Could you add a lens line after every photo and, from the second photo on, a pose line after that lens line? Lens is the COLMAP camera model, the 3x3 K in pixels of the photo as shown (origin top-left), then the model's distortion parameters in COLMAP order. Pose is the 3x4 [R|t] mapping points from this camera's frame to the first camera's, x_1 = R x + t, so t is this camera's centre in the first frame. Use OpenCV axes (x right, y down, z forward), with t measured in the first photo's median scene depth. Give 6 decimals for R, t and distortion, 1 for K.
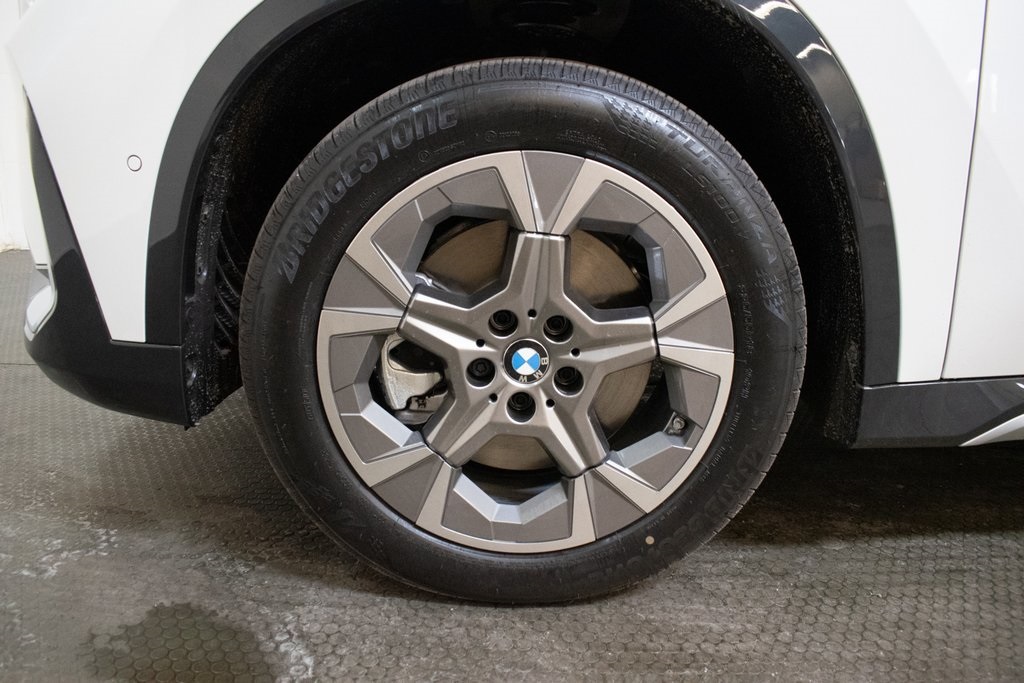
lens RADIAL K [[782.5, 0, 514.4], [0, 782.5, 346.4], [0, 0, 1]] dist [-0.053863, -0.000650]
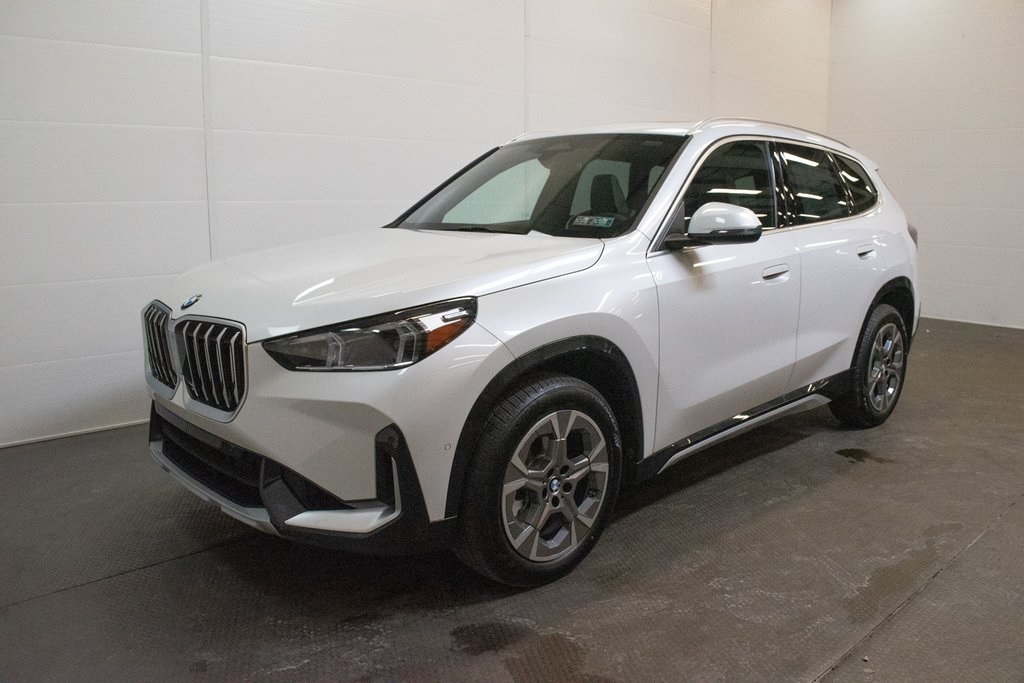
lens RADIAL K [[782.5, 0, 506.5], [0, 782.5, 339.7], [0, 0, 1]] dist [-0.053863, -0.000650]
pose [[0.751339, -0.137867, 0.645354, -1.755266], [0.168030, 0.985669, 0.014943, -0.534878], [-0.638165, 0.097212, 0.763738, -0.973365]]
